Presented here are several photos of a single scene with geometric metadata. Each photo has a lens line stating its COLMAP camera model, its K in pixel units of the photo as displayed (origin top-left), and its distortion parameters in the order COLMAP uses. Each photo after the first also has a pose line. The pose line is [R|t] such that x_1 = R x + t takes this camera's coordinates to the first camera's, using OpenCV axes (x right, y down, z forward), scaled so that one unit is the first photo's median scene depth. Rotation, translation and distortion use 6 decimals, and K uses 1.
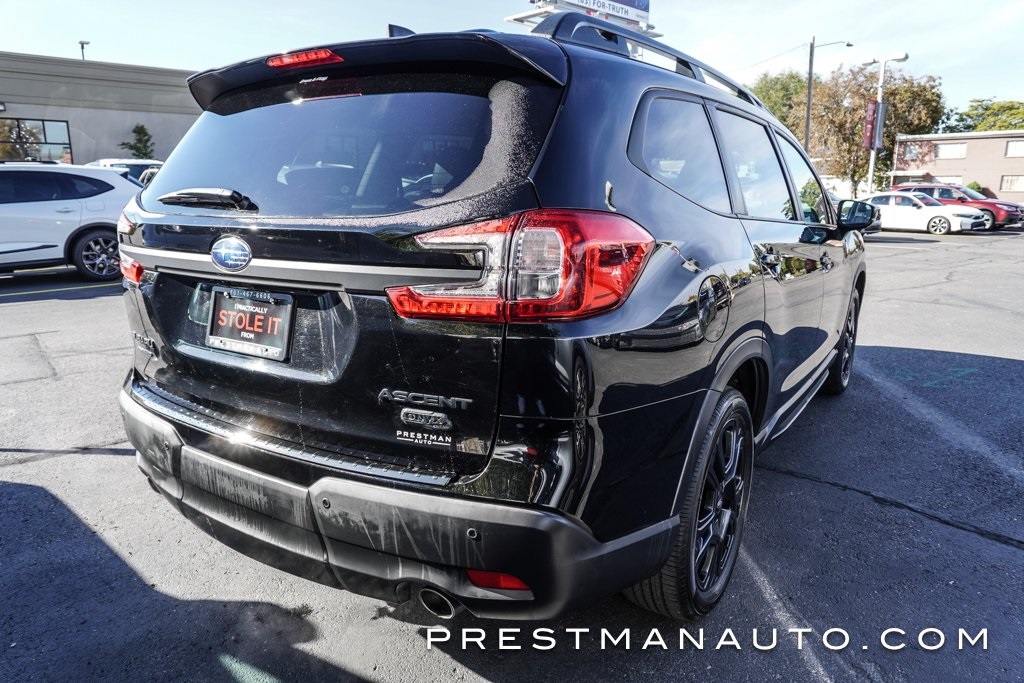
lens RADIAL K [[695.3, 0, 512.0], [0, 695.3, 341.5], [0, 0, 1]] dist [-0.020872, 0.002893]
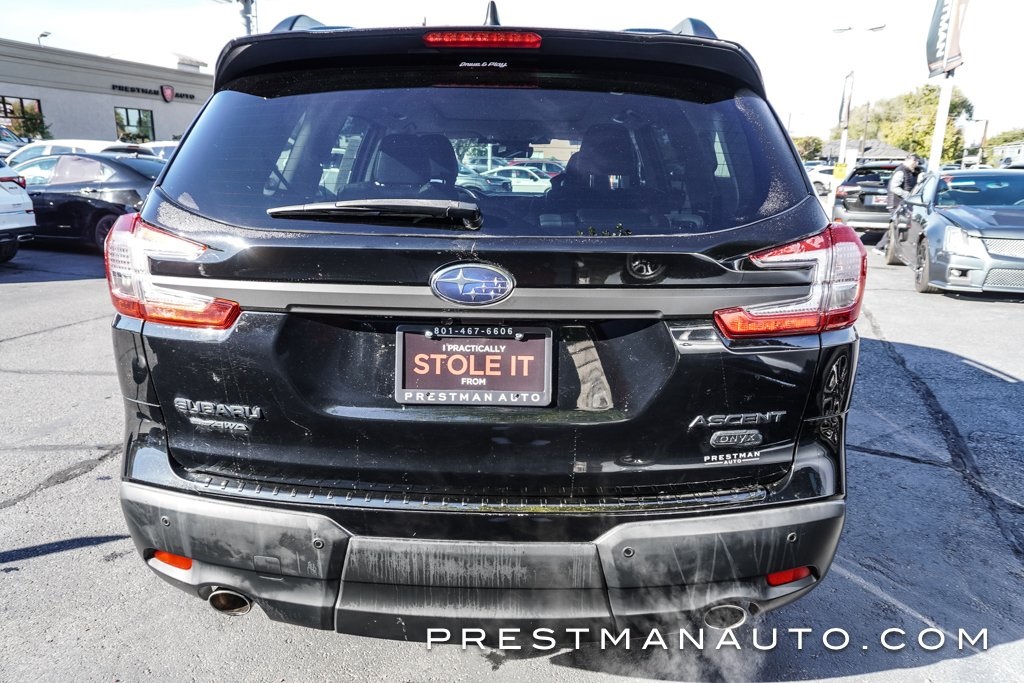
lens RADIAL K [[695.3, 0, 512.0], [0, 695.3, 341.5], [0, 0, 1]] dist [-0.020872, 0.002893]
pose [[0.841290, -0.121284, 0.526803, -0.870439], [0.098301, 0.992582, 0.071533, -0.123827], [-0.531571, -0.008395, 0.846972, 0.326046]]
